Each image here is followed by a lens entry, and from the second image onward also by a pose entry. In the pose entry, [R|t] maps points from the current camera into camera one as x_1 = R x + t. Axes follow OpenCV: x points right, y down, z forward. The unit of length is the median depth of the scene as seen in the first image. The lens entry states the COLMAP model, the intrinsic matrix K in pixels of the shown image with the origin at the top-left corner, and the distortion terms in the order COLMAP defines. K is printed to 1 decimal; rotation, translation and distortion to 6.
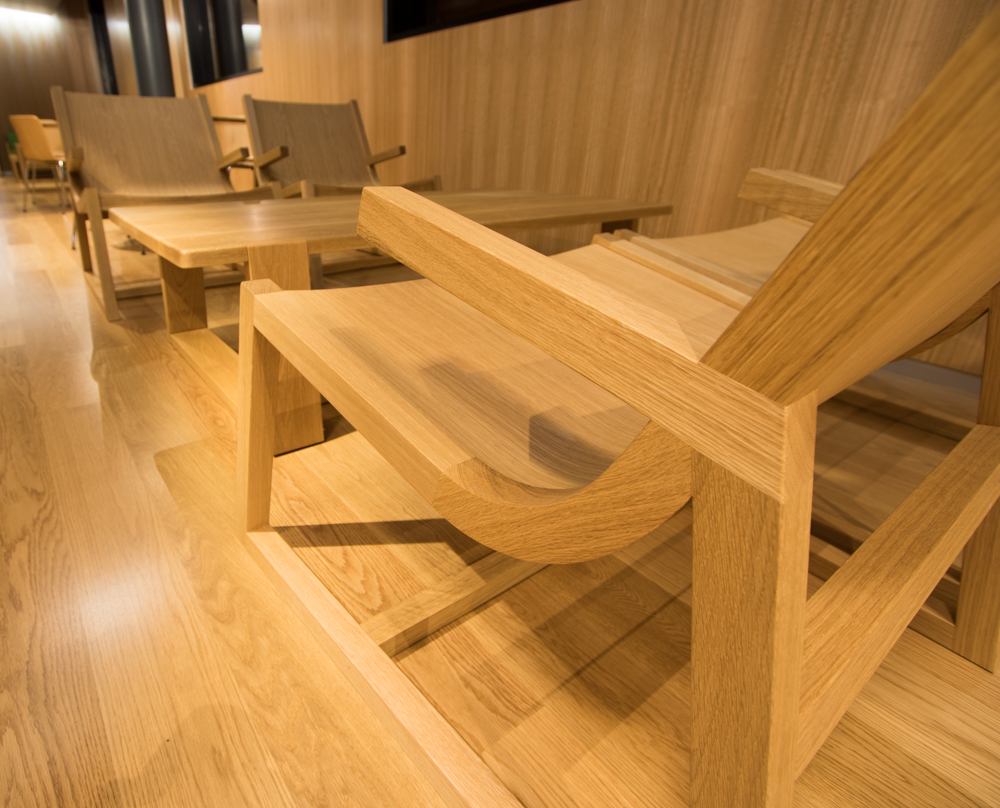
lens RADIAL K [[547.1, 0, 392.2], [0, 547.1, 403.1], [0, 0, 1]] dist [-0.021662, 0.000893]
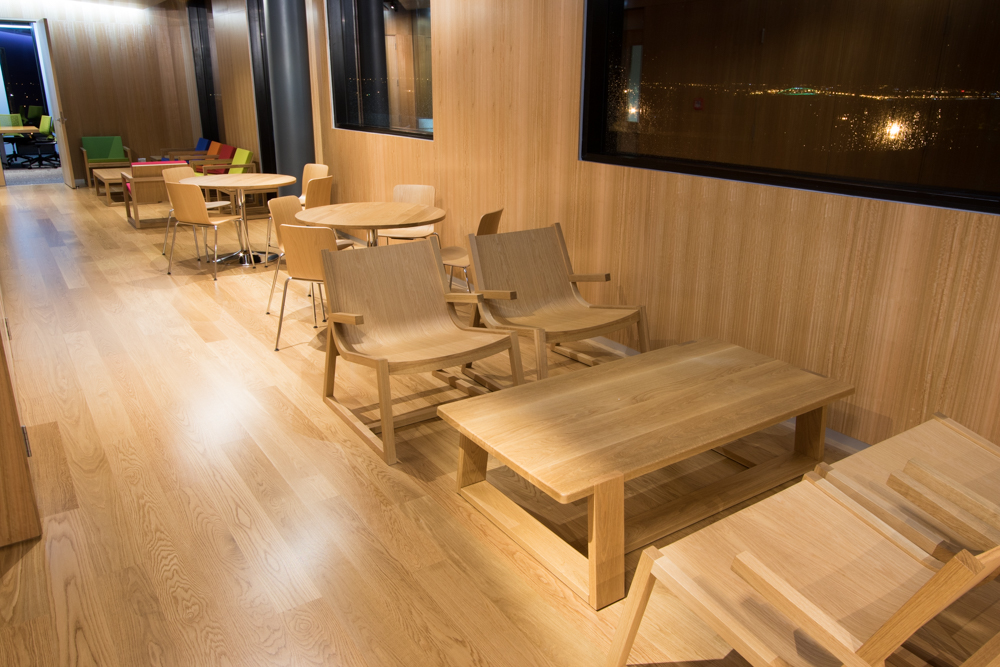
lens RADIAL K [[734.6, 0, 500.0], [0, 734.6, 333.5], [0, 0, 1]] dist [-0.006074, 0.010002]
pose [[0.999998, 0.000432, 0.001913, -0.302696], [-0.000187, 0.992013, -0.126132, -0.251817], [-0.001952, 0.126131, 0.992012, -0.682917]]
